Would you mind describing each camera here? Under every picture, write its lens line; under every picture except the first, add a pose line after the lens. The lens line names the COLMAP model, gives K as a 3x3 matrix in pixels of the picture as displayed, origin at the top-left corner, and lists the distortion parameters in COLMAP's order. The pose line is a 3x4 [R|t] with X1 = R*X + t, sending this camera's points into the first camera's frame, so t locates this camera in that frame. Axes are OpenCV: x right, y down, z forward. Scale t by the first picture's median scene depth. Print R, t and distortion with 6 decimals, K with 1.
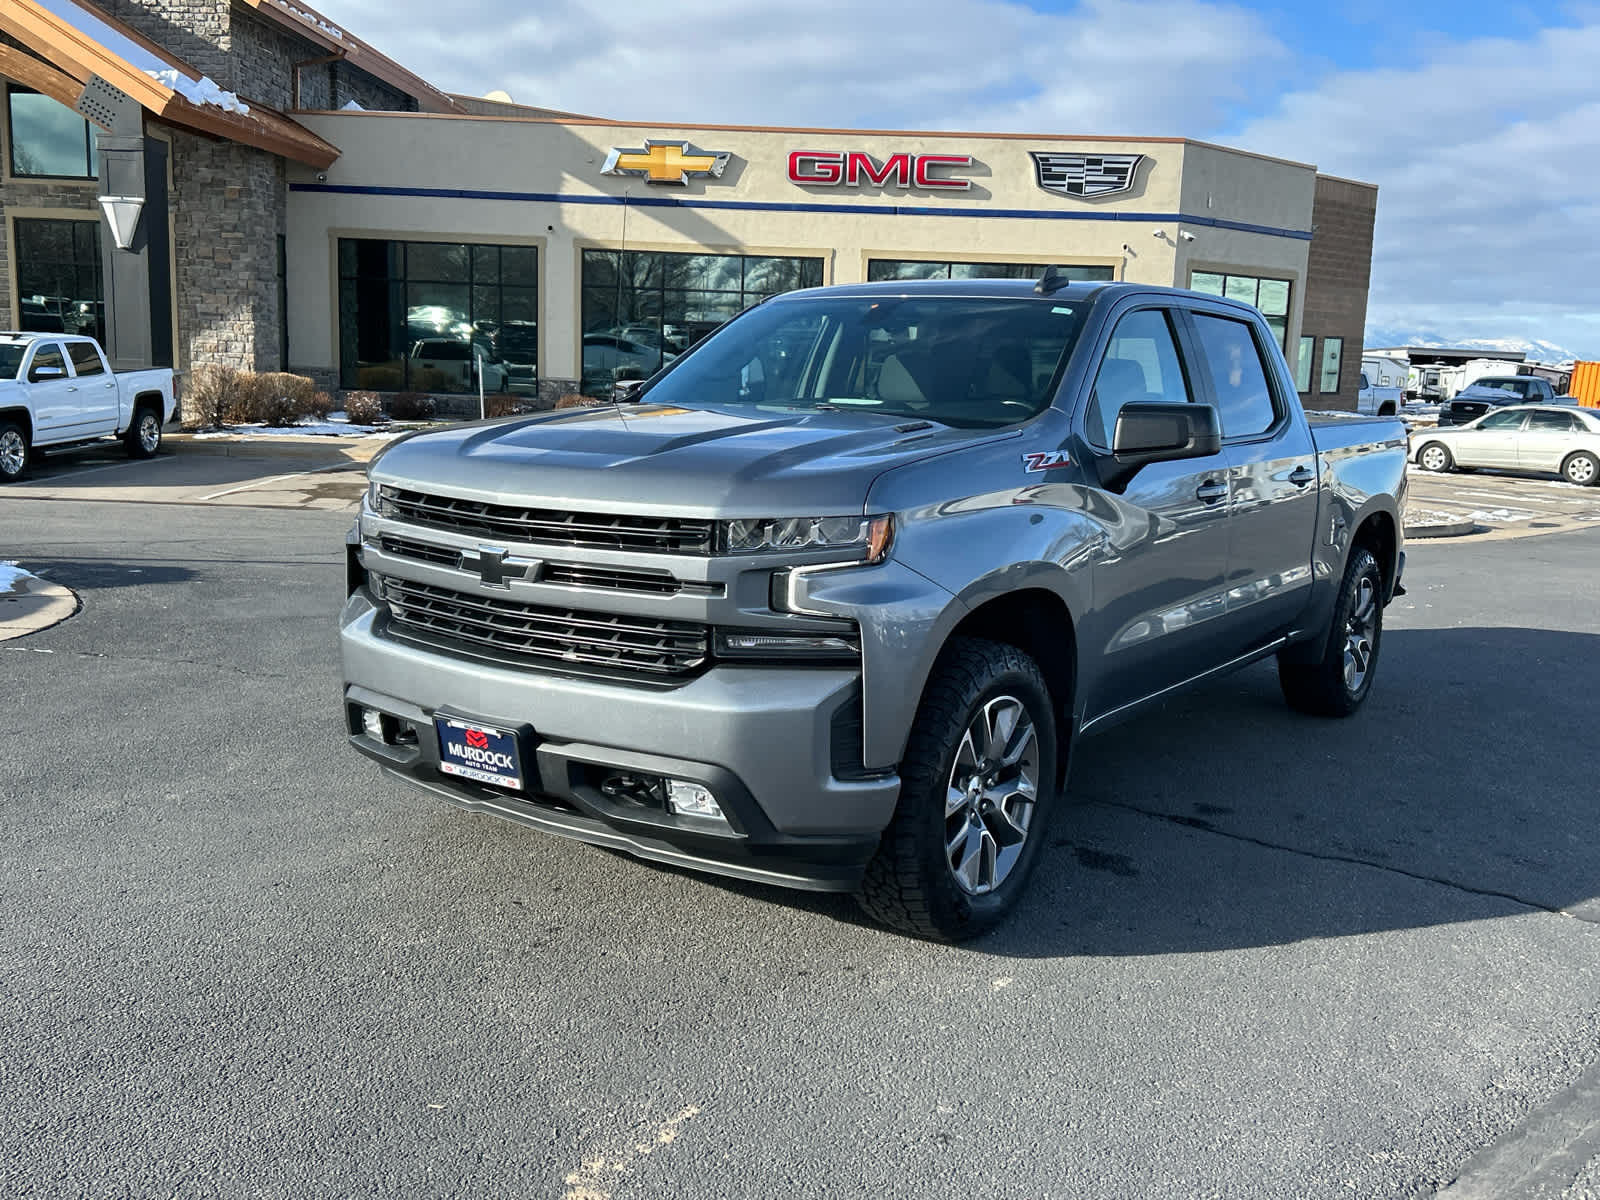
lens RADIAL K [[1461.2, 0, 819.2], [0, 1461.2, 592.0], [0, 0, 1]] dist [0.099222, -0.157639]
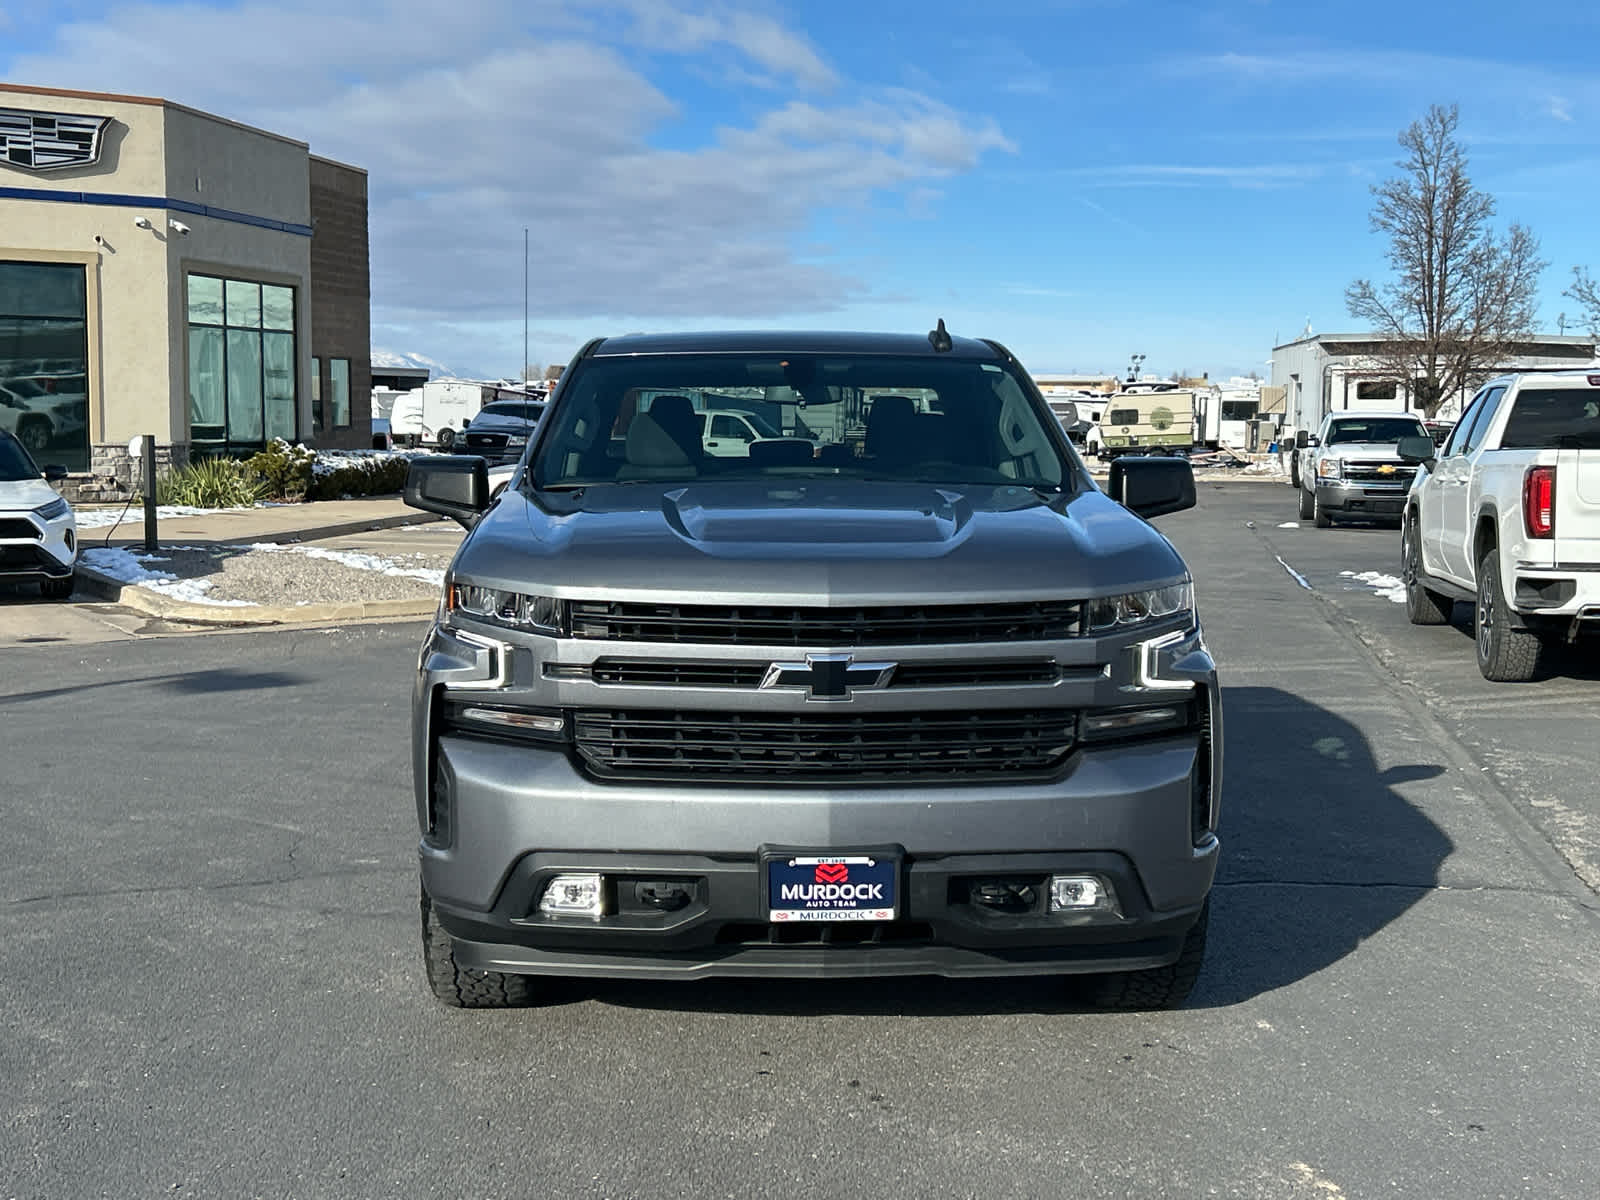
lens RADIAL K [[1954.0, 0, 781.3], [0, 1954.0, 650.1], [0, 0, 1]] dist [0.114677, -0.291496]
pose [[0.807381, -0.099991, 0.581496, -0.143713], [0.111774, 0.993610, 0.015663, -0.008490], [-0.579346, 0.052350, 0.813399, 0.008850]]
